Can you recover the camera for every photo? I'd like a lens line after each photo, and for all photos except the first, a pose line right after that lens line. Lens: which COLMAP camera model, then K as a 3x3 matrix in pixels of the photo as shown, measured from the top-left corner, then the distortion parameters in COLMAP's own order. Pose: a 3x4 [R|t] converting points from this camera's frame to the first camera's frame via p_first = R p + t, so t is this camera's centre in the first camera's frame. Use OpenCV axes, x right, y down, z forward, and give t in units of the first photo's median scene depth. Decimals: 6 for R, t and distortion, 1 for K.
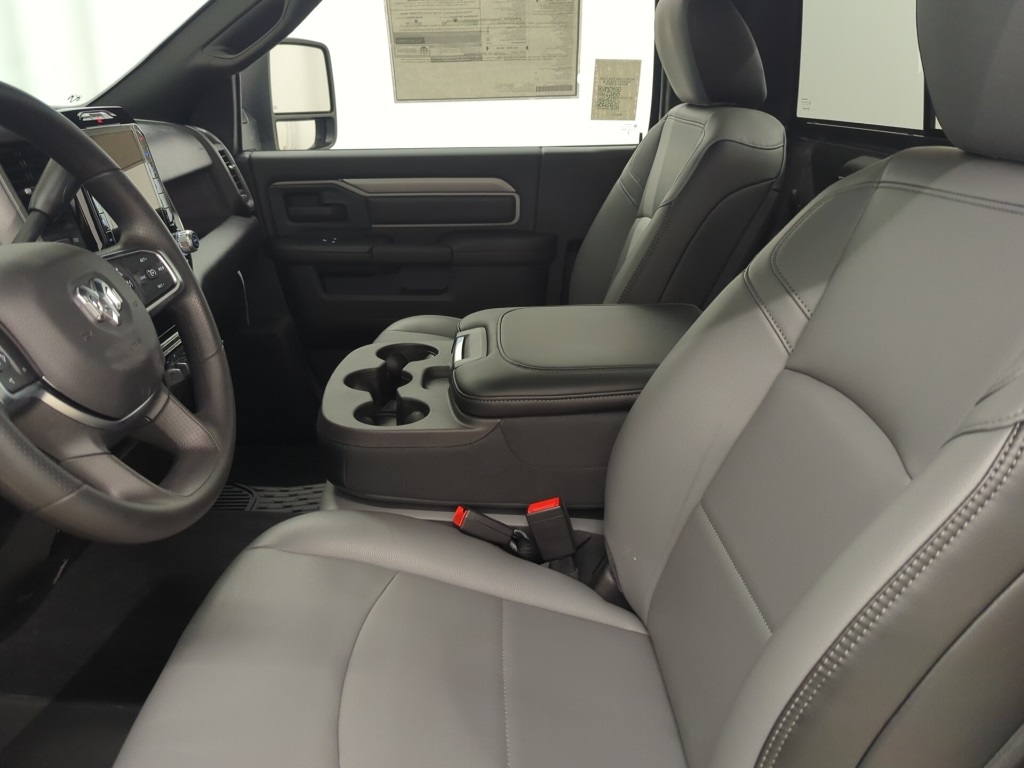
lens RADIAL K [[837.3, 0, 516.7], [0, 837.3, 382.5], [0, 0, 1]] dist [0.038519, -0.008659]
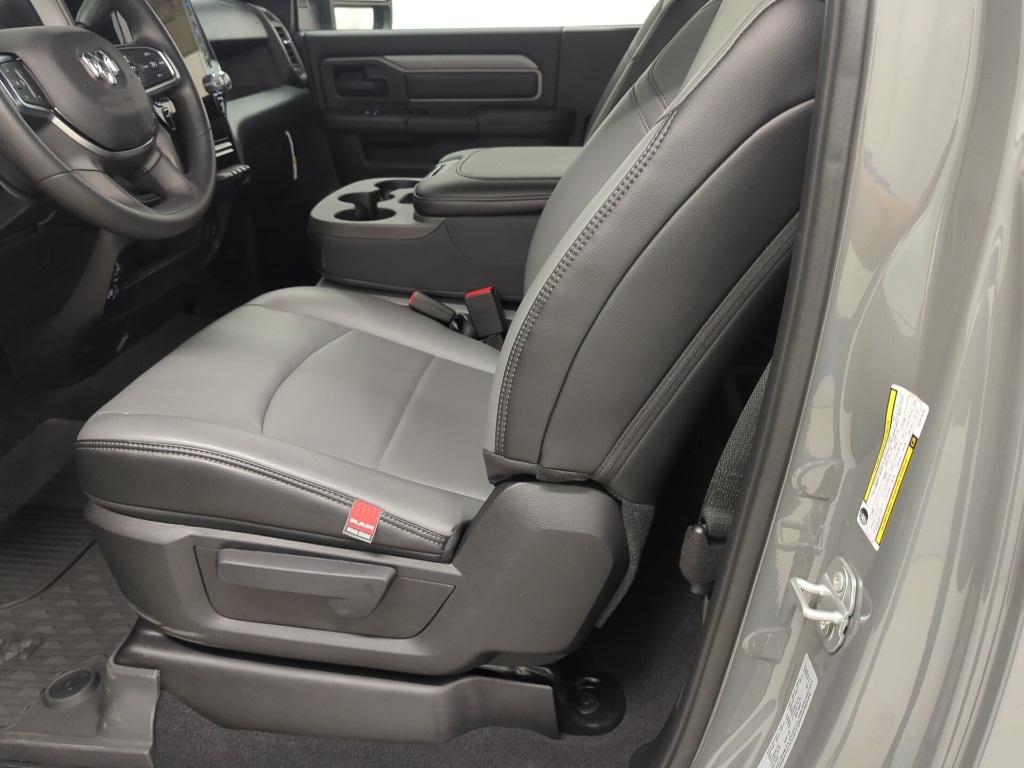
lens RADIAL K [[837.3, 0, 516.7], [0, 837.3, 382.5], [0, 0, 1]] dist [0.038519, -0.008659]
pose [[0.989128, 0.051185, -0.137861, 0.255059], [-0.041948, 0.996728, 0.069095, 0.187937], [0.140947, -0.062561, 0.988039, -0.200906]]
